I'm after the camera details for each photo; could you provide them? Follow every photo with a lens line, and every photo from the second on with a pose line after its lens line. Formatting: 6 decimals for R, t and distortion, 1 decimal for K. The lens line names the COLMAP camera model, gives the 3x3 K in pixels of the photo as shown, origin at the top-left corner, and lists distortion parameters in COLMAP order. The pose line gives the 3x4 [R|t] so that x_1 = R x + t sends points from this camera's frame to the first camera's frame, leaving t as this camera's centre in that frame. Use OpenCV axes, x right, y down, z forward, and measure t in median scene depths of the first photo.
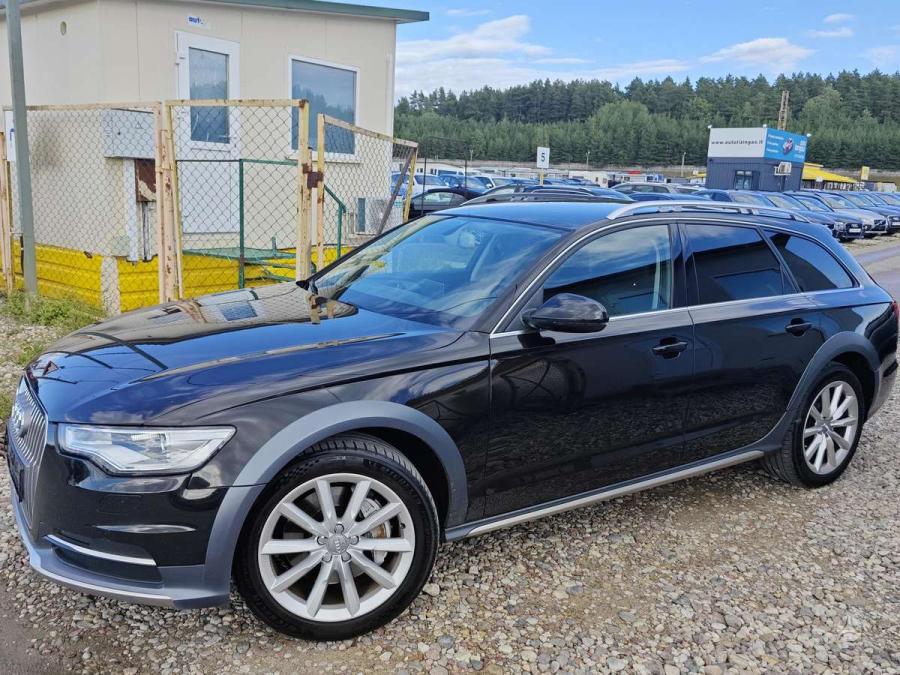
lens RADIAL K [[747.8, 0, 464.9], [0, 747.8, 340.5], [0, 0, 1]] dist [0.071266, -0.074382]
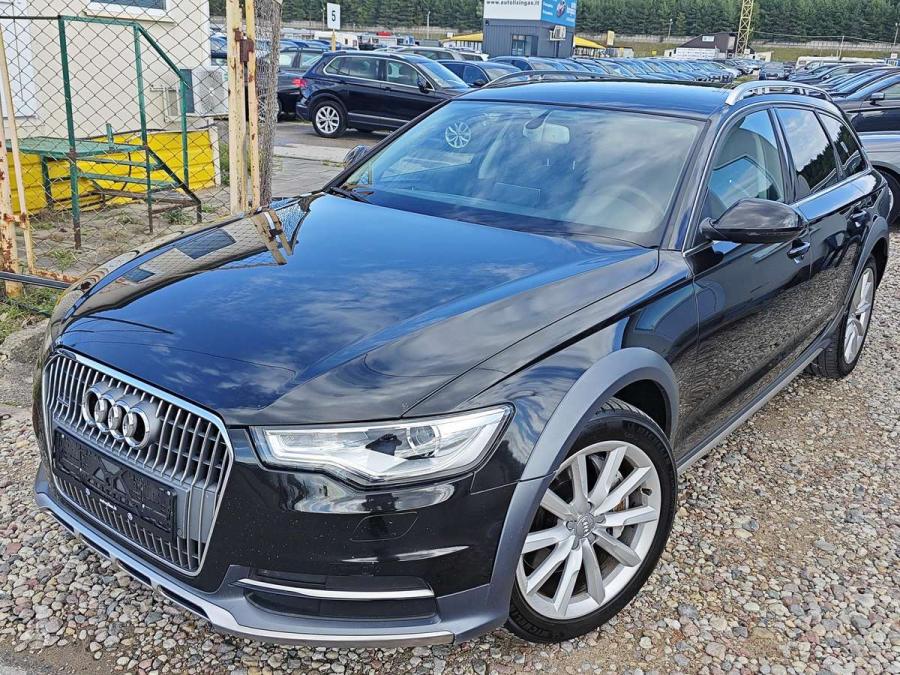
lens RADIAL K [[820.7, 0, 450.1], [0, 820.7, 335.3], [0, 0, 1]] dist [0.031115, 0.005017]
pose [[0.951046, -0.097754, 0.293183, -0.315271], [0.058235, 0.988348, 0.140630, -0.038739], [-0.303514, -0.116672, 0.945657, 0.130137]]
